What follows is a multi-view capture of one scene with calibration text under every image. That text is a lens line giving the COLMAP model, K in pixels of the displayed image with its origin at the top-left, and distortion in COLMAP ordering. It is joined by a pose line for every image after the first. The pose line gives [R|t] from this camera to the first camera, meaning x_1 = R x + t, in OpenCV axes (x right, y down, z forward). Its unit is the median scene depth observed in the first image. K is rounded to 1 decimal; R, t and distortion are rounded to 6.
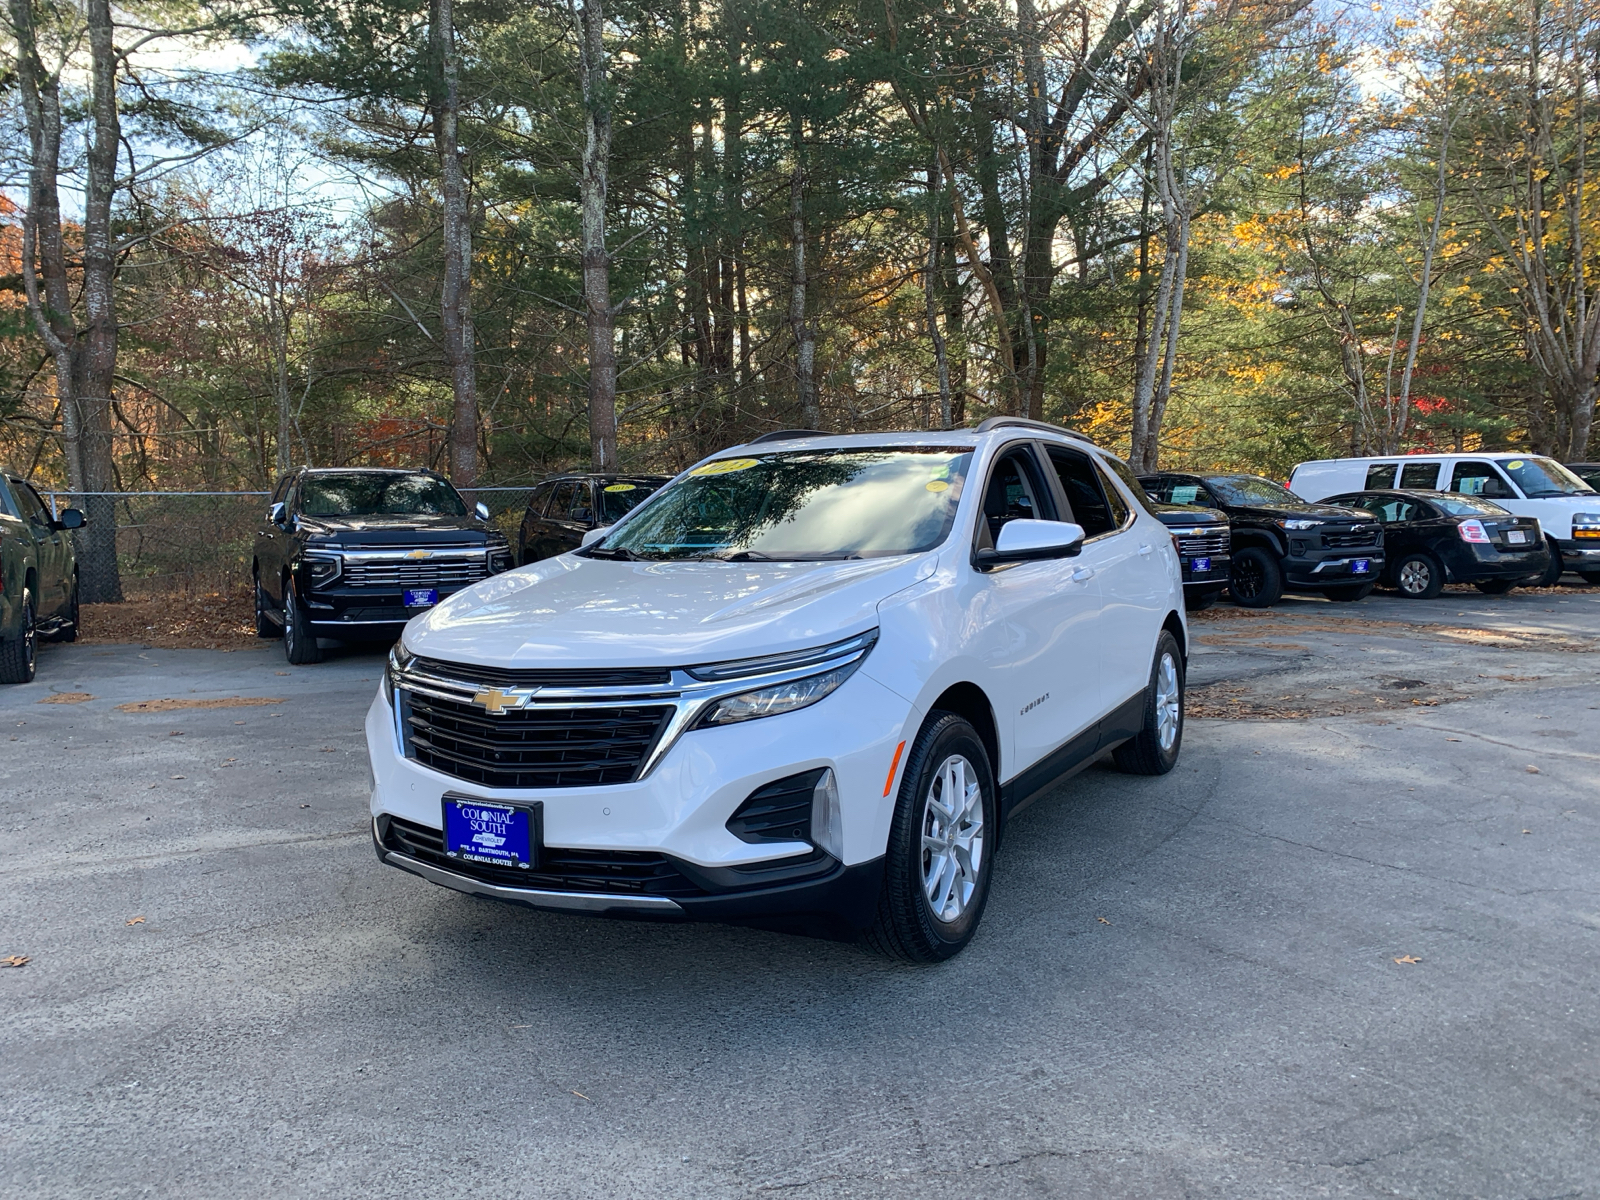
lens RADIAL K [[1217.4, 0, 795.1], [0, 1217.4, 556.7], [0, 0, 1]] dist [0.038587, -0.052001]
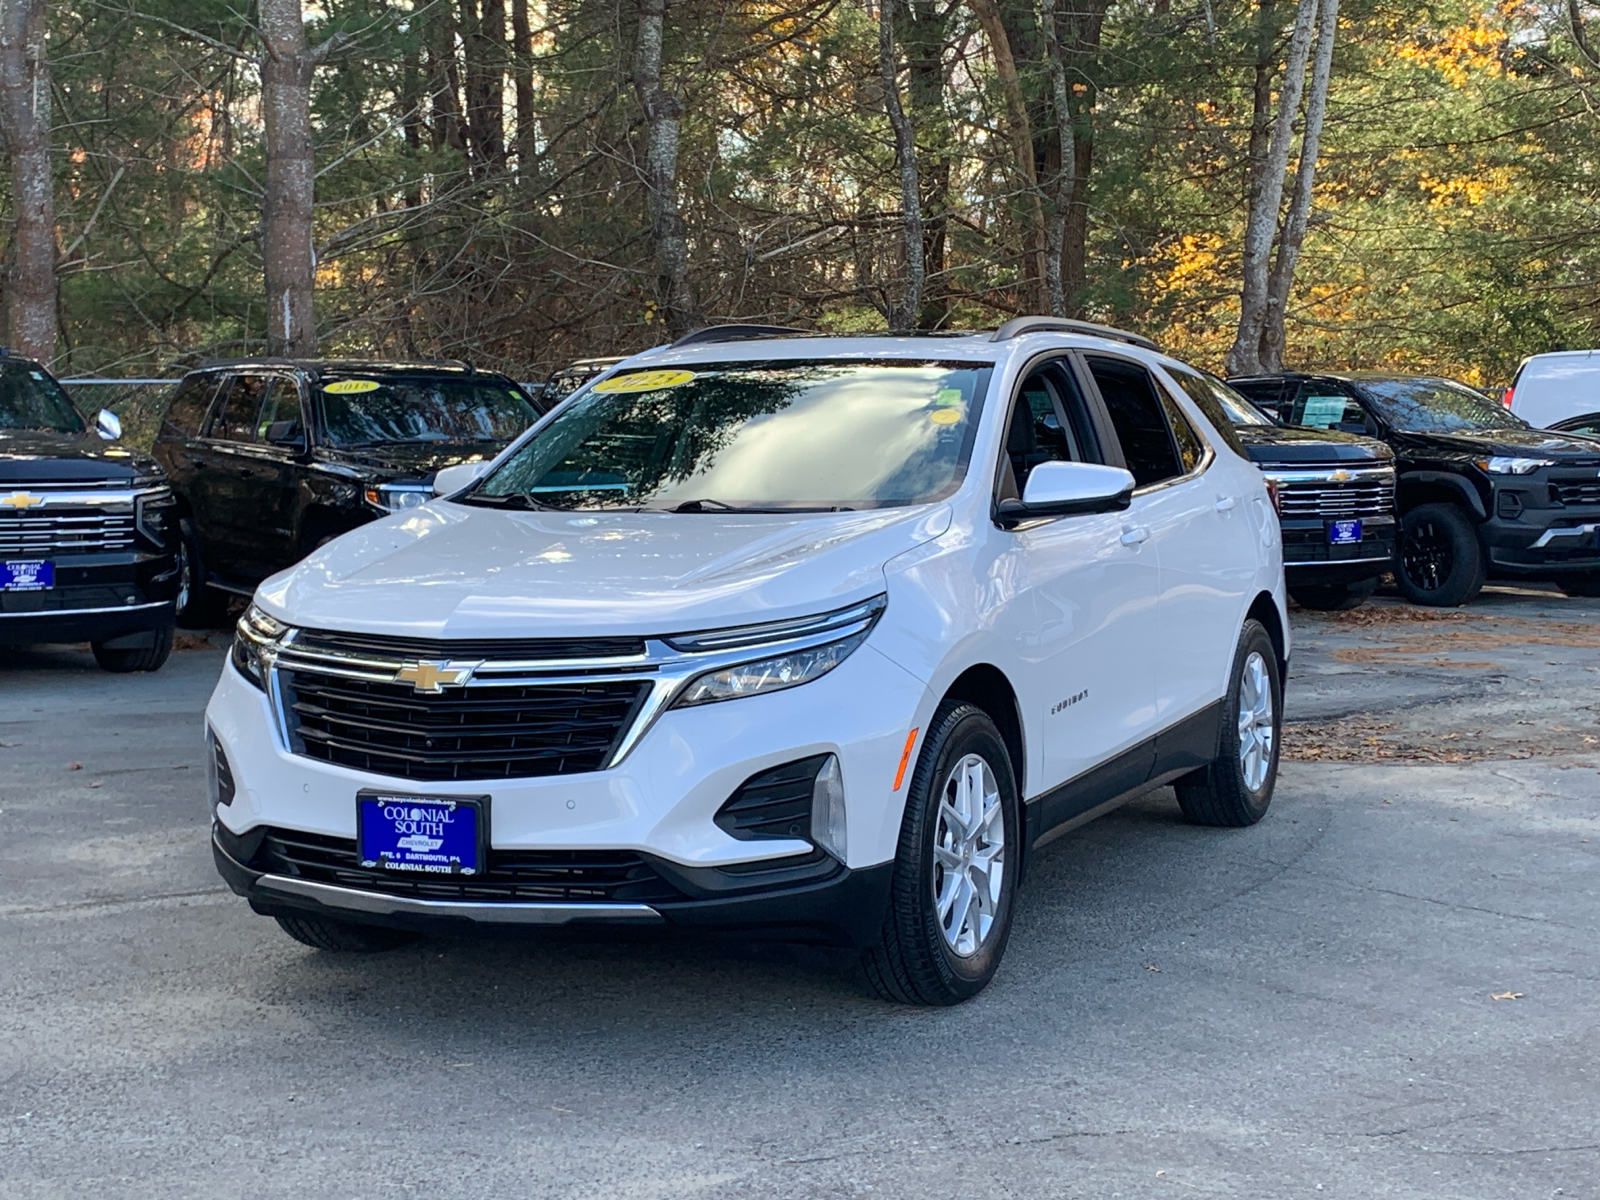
lens RADIAL K [[2416.7, 0, 812.9], [0, 2416.7, 555.0], [0, 0, 1]] dist [0.092334, 0.000000]
pose [[0.995893, 0.008722, 0.090116, -0.097375], [-0.010234, 0.999814, 0.016328, 0.004483], [-0.089957, -0.017183, 0.995797, -0.476186]]
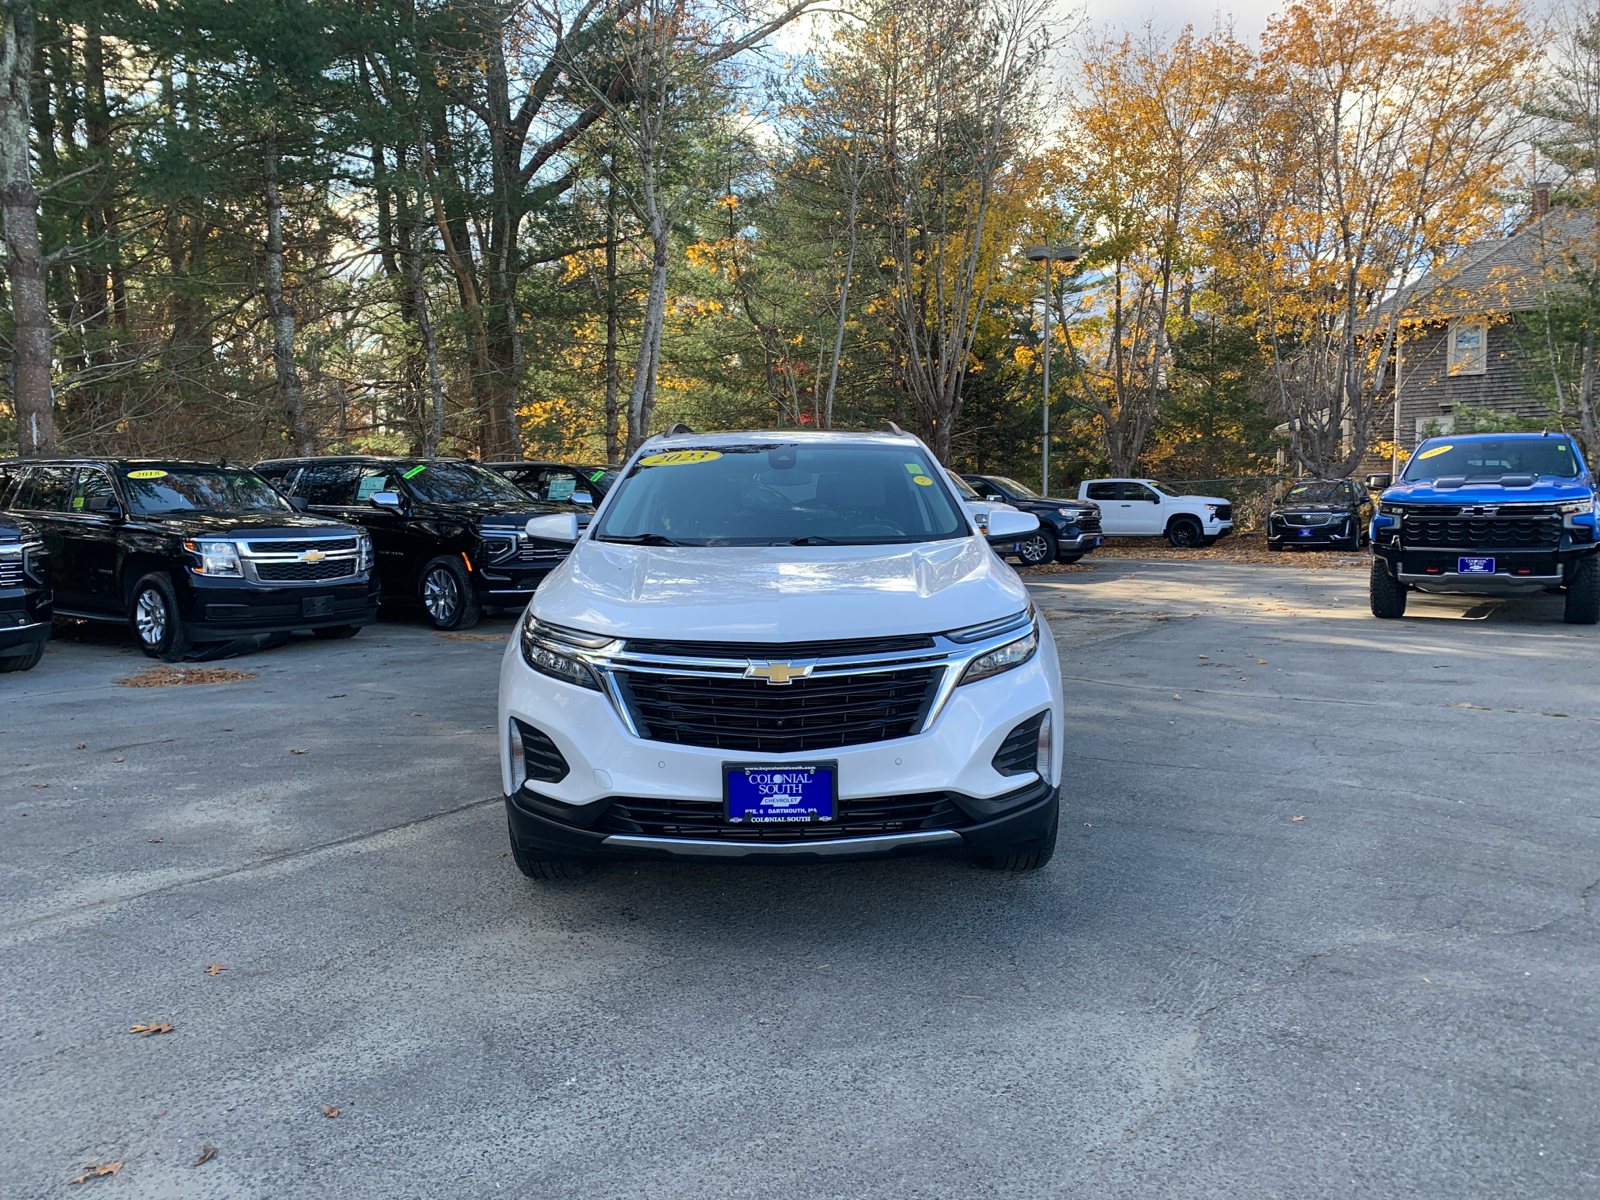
lens RADIAL K [[1217.4, 0, 808.1], [0, 1217.4, 589.9], [0, 0, 1]] dist [0.038587, -0.052001]
pose [[0.863695, -0.023541, 0.503465, -0.552864], [0.009395, 0.999487, 0.030618, 0.009383], [-0.503928, -0.021714, 0.863473, 0.046057]]
